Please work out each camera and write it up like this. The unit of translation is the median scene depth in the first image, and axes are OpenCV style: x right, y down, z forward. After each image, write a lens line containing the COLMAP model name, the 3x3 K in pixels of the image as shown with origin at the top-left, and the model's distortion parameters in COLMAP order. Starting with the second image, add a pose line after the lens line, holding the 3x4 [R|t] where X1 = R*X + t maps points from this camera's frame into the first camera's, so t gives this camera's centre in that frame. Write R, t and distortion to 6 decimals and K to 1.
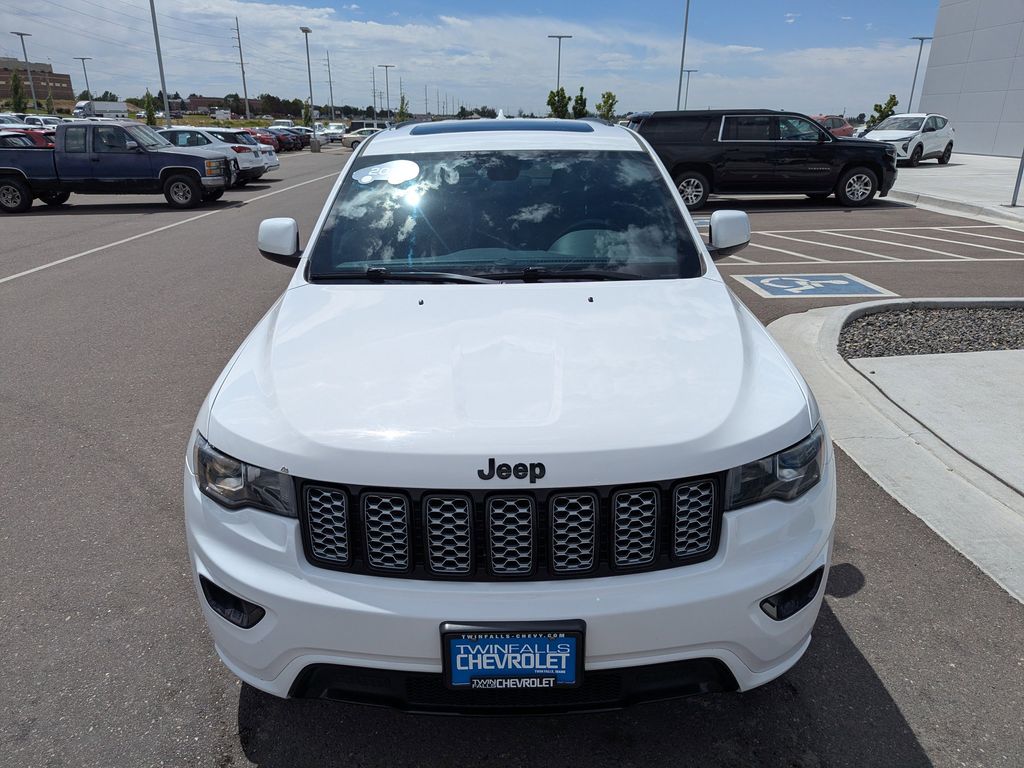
lens RADIAL K [[736.1, 0, 507.6], [0, 736.1, 388.5], [0, 0, 1]] dist [0.057623, -0.056441]
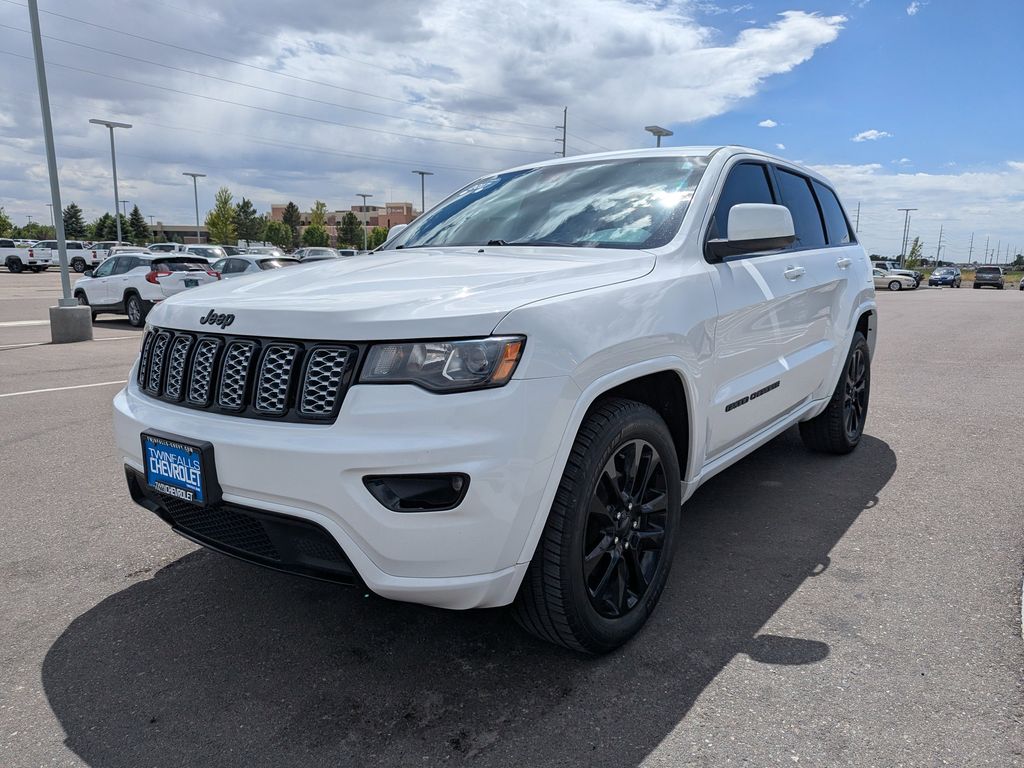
lens RADIAL K [[734.6, 0, 512.0], [0, 734.6, 384.0], [0, 0, 1]] dist [0.052354, -0.050730]
pose [[0.793431, 0.103127, -0.599860, 1.116590], [-0.216728, 0.968816, -0.120107, 0.252432], [0.568768, 0.225303, 0.791039, 0.326050]]
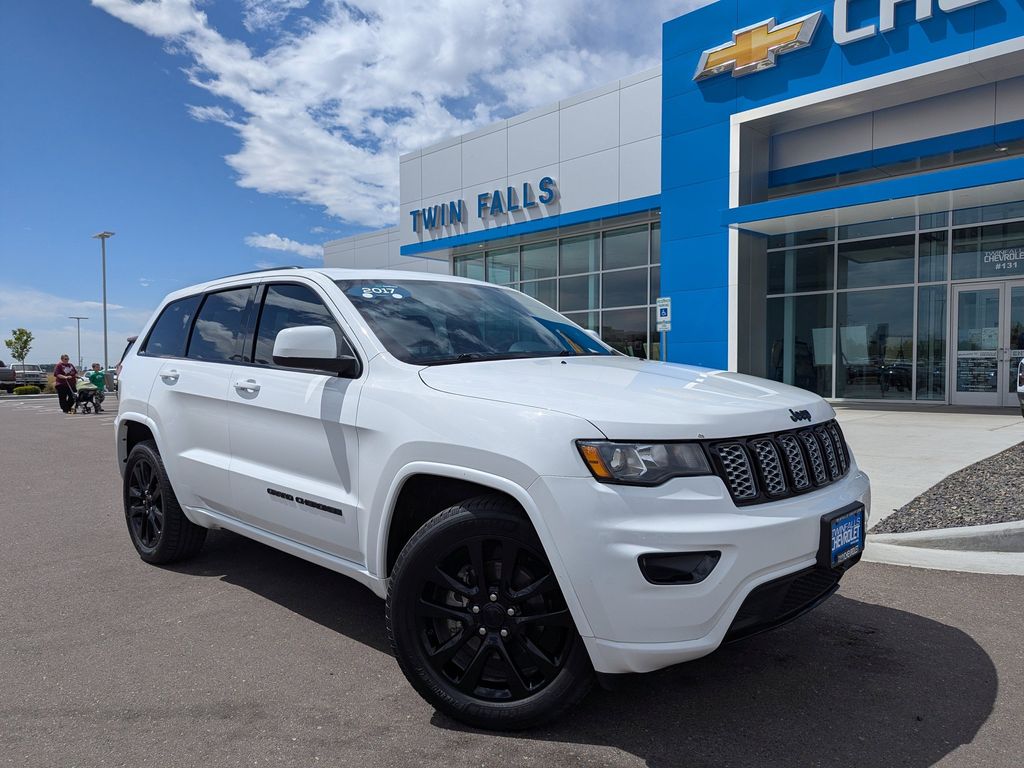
lens RADIAL K [[719.8, 0, 513.2], [0, 719.8, 379.5], [0, 0, 1]] dist [0.064230, -0.046249]
pose [[0.699000, -0.022397, 0.714771, -1.441366], [0.256762, 0.940722, -0.221619, 0.216960], [-0.667438, 0.338438, 0.663315, 0.372095]]
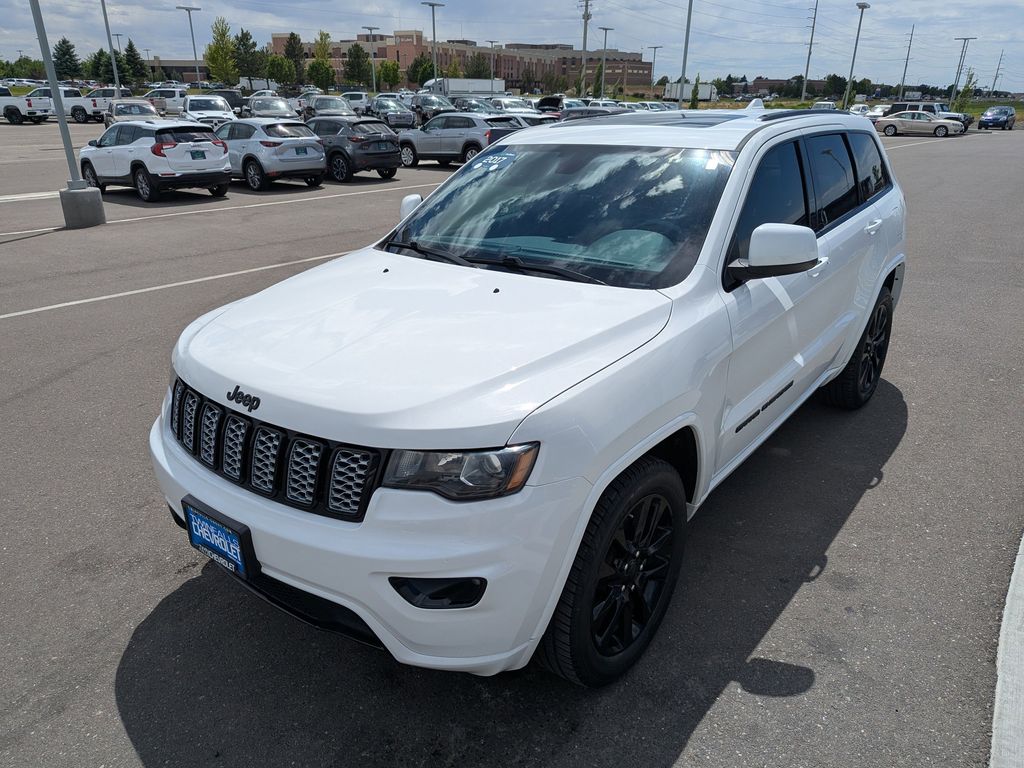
lens RADIAL K [[736.1, 0, 507.6], [0, 736.1, 388.5], [0, 0, 1]] dist [0.057623, -0.056441]
pose [[0.775635, 0.229086, -0.588141, 1.083695], [-0.216557, 0.971836, 0.092946, -0.119791], [0.592869, 0.055274, 0.803400, 0.238444]]
